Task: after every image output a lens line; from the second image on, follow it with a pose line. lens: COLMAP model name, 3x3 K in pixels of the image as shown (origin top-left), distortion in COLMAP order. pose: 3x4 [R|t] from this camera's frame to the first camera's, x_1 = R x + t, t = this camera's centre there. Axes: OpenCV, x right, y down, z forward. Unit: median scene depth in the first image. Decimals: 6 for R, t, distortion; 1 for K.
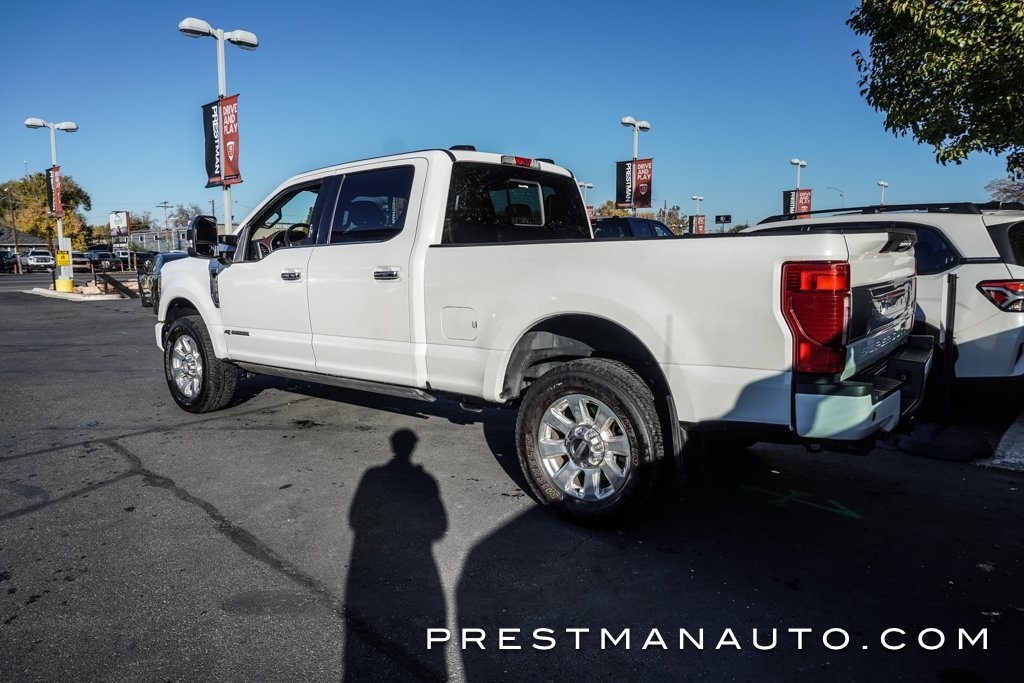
lens RADIAL K [[686.9, 0, 508.7], [0, 686.9, 342.1], [0, 0, 1]] dist [-0.038789, 0.028046]
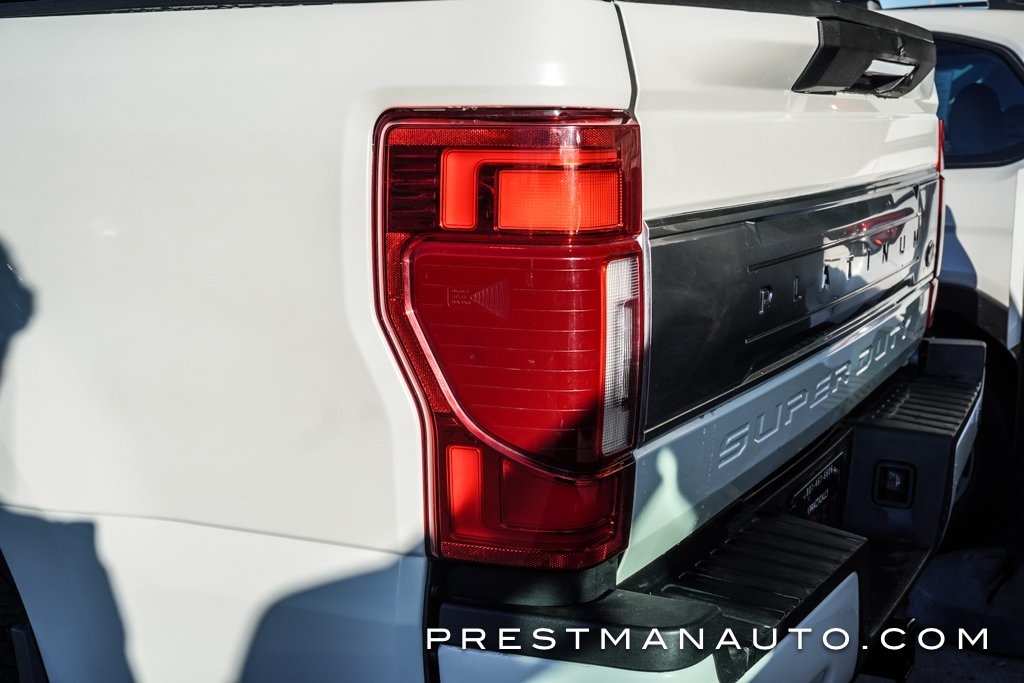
lens RADIAL K [[1426.7, 0, 512.4], [0, 1426.7, 343.6], [0, 0, 1]] dist [-0.021689, 0.000000]
pose [[0.976544, -0.008955, 0.215133, 0.304778], [0.001037, 0.999319, 0.036891, -0.048223], [-0.215316, -0.035802, 0.975888, 0.446884]]
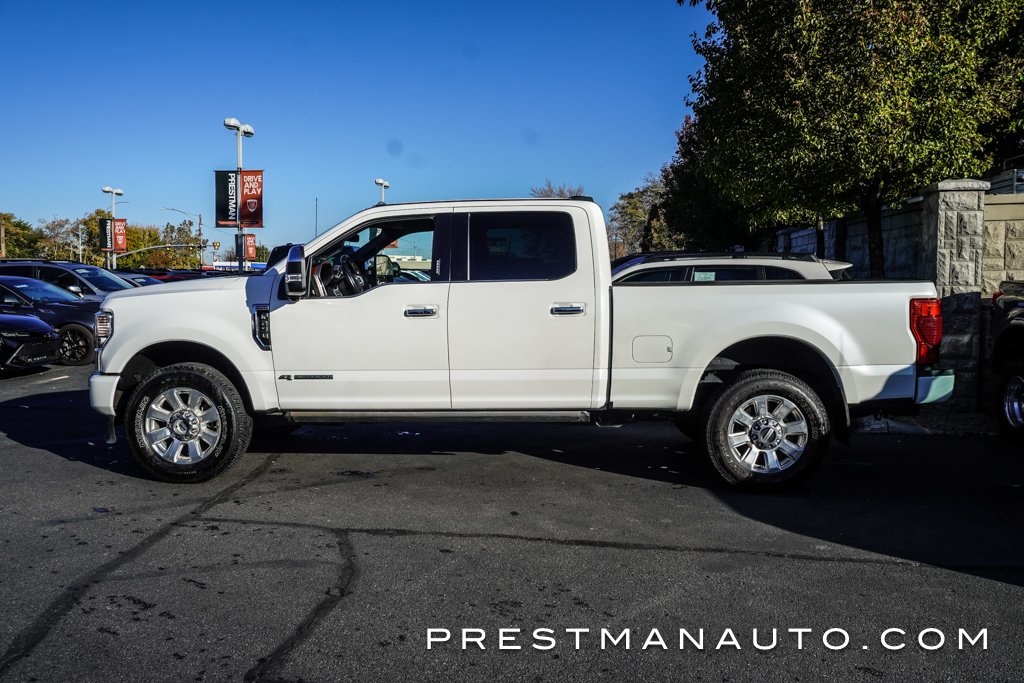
lens RADIAL K [[836.9, 0, 512.9], [0, 836.9, 341.0], [0, 0, 1]] dist [0.001661, 0.004383]
pose [[0.806572, -0.034866, 0.590106, -1.426650], [0.067585, 0.997152, -0.033460, -0.010601], [-0.587259, 0.066870, 0.806632, -0.061421]]
